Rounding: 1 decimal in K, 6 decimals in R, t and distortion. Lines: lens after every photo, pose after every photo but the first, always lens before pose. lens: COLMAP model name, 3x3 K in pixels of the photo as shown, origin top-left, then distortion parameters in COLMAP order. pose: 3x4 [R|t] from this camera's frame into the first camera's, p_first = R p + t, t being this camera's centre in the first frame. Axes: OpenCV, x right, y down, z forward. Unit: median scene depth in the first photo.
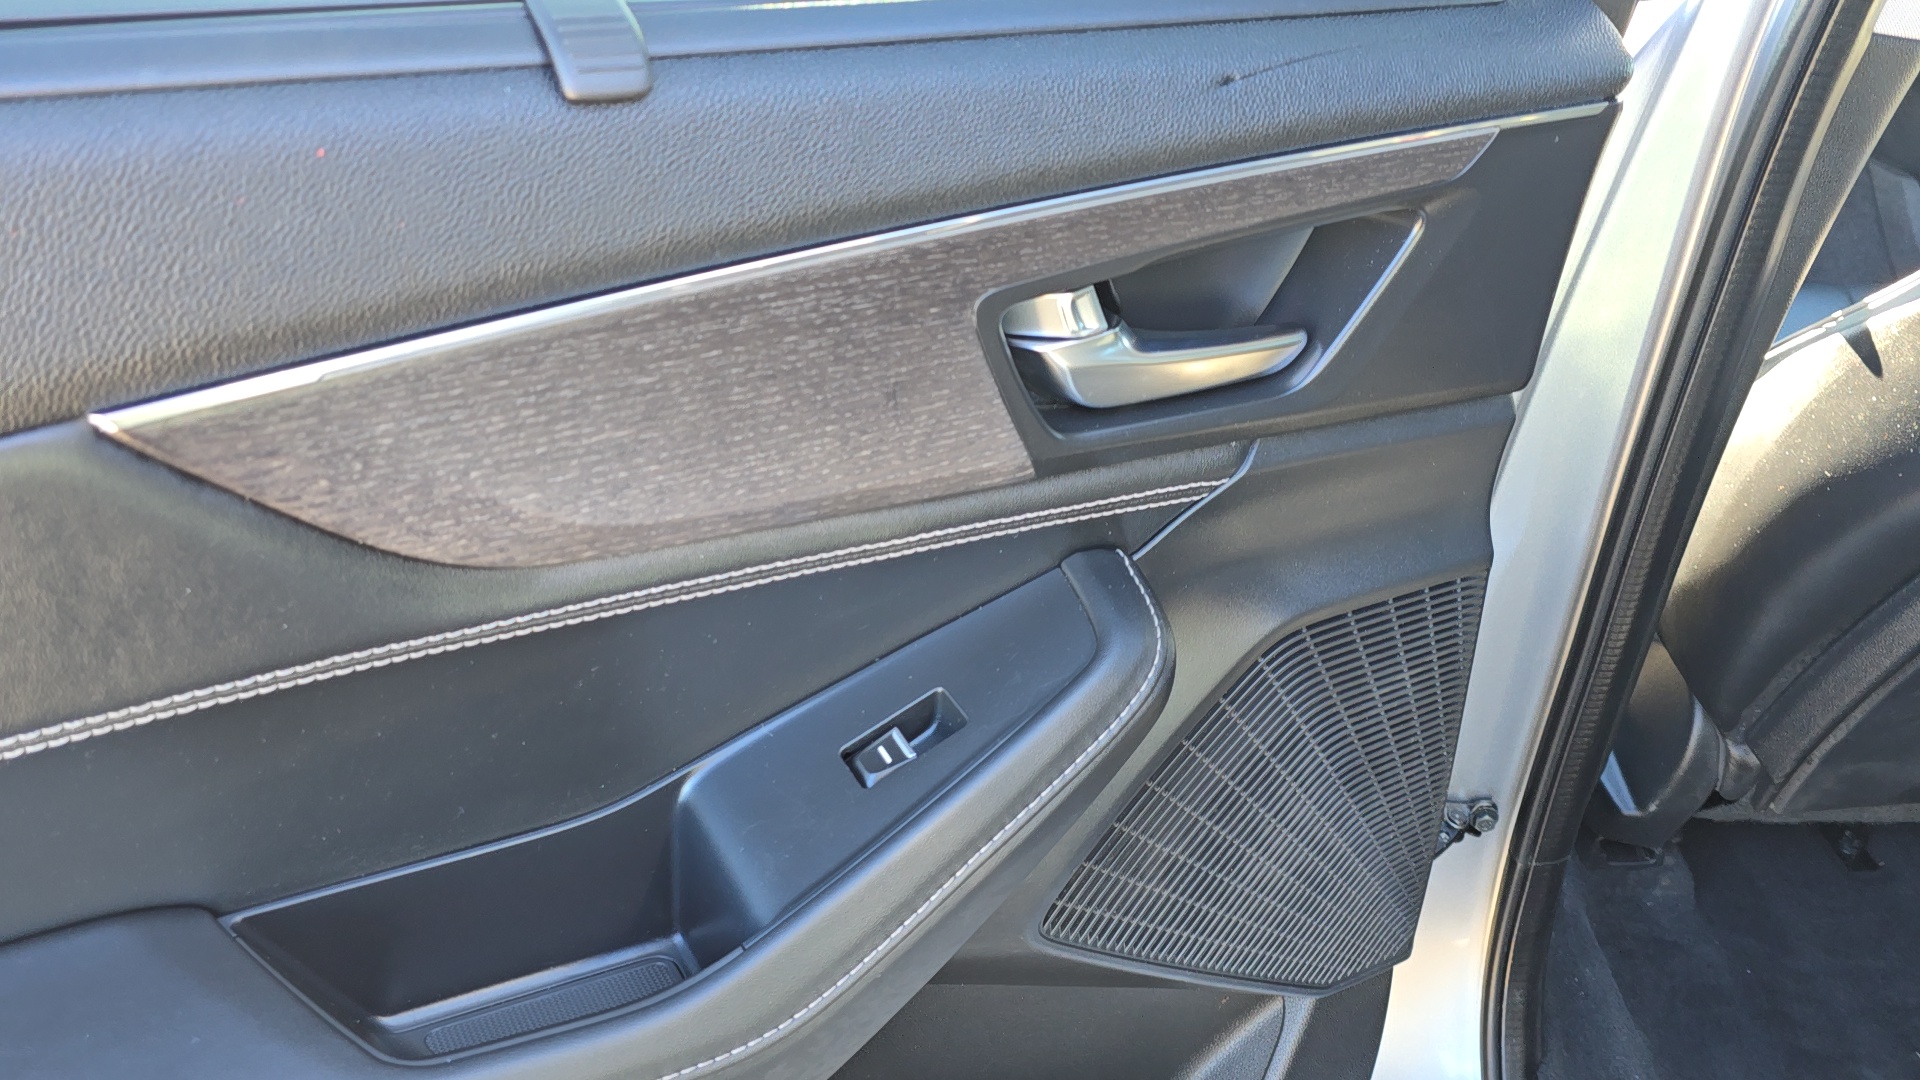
lens RADIAL K [[1597.0, 0, 952.8], [0, 1597.0, 538.8], [0, 0, 1]] dist [-0.011535, -0.002758]
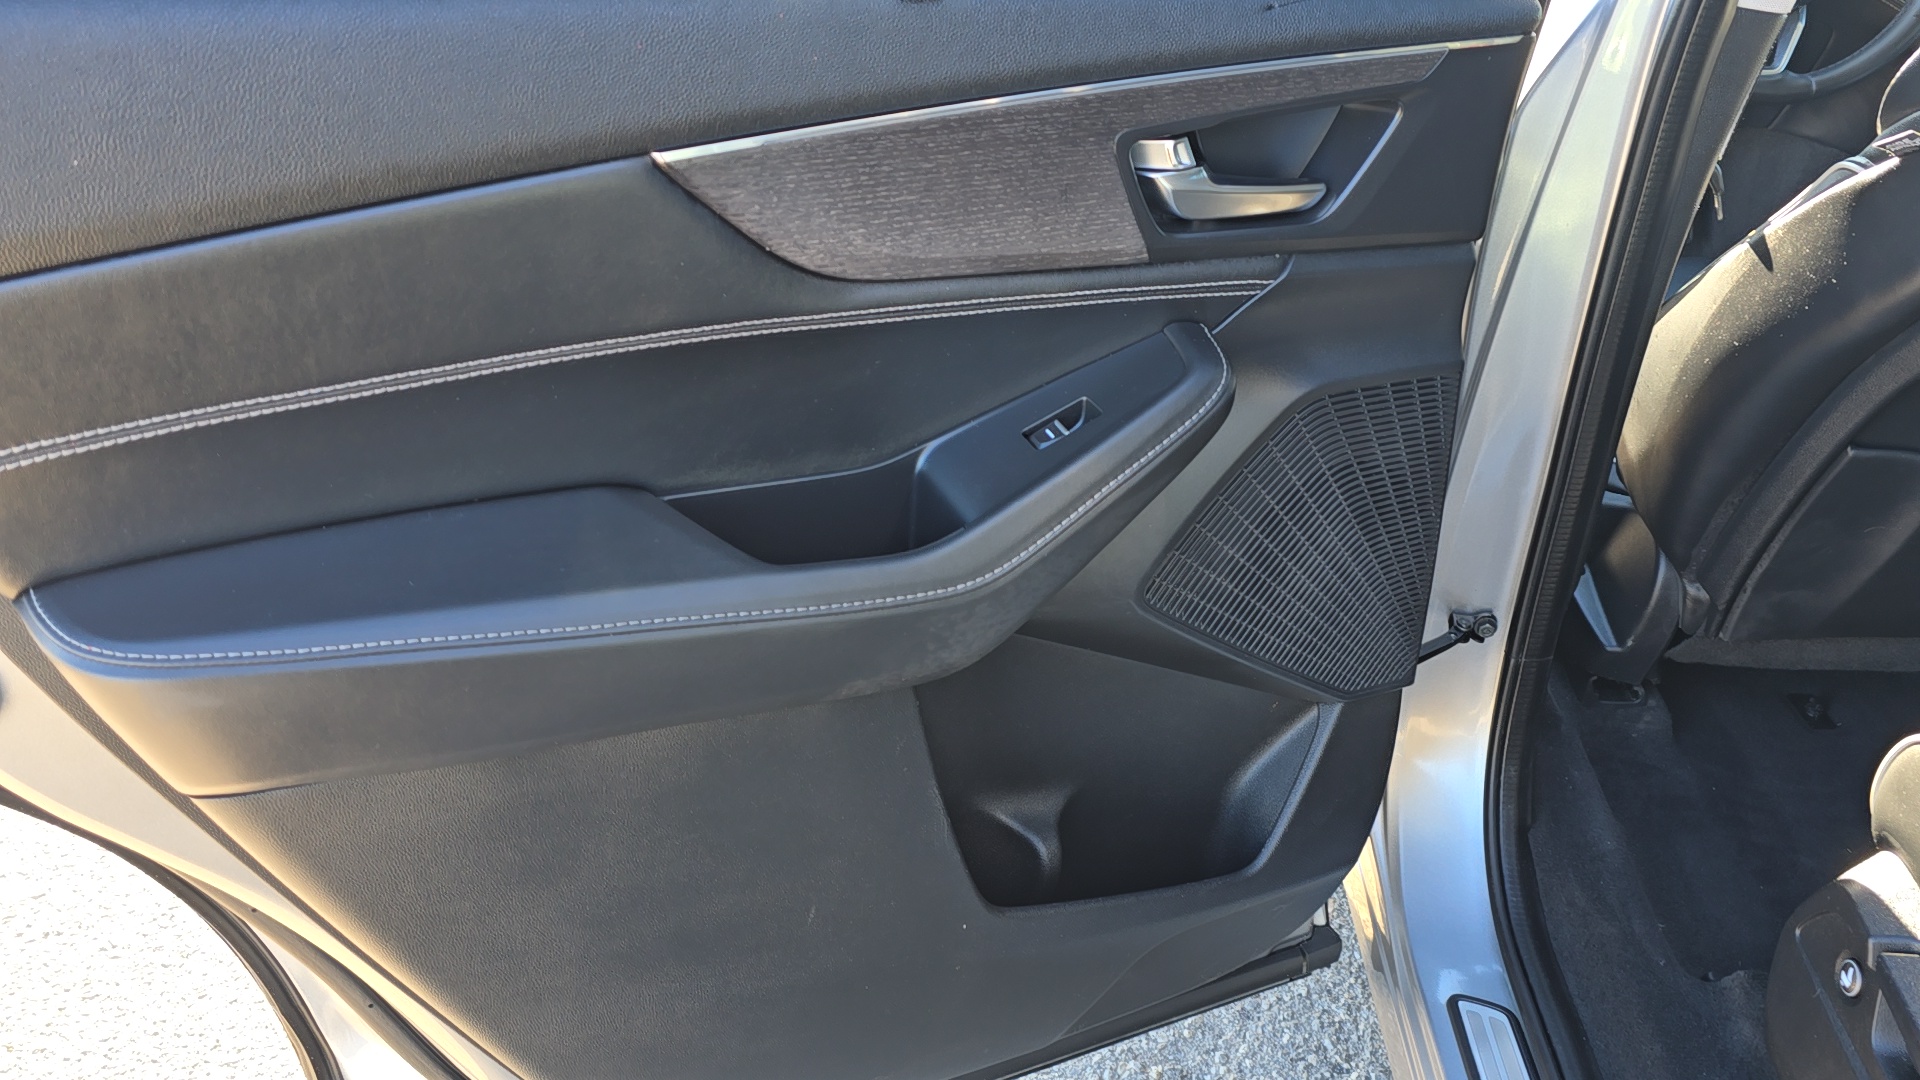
lens RADIAL K [[1590.7, 0, 951.1], [0, 1590.7, 548.1], [0, 0, 1]] dist [0.001701, -0.002080]
pose [[0.997535, 0.025413, -0.065404, -0.036149], [-0.028164, 0.998742, -0.041484, 0.337824], [0.064268, 0.043224, 0.996996, -0.622789]]
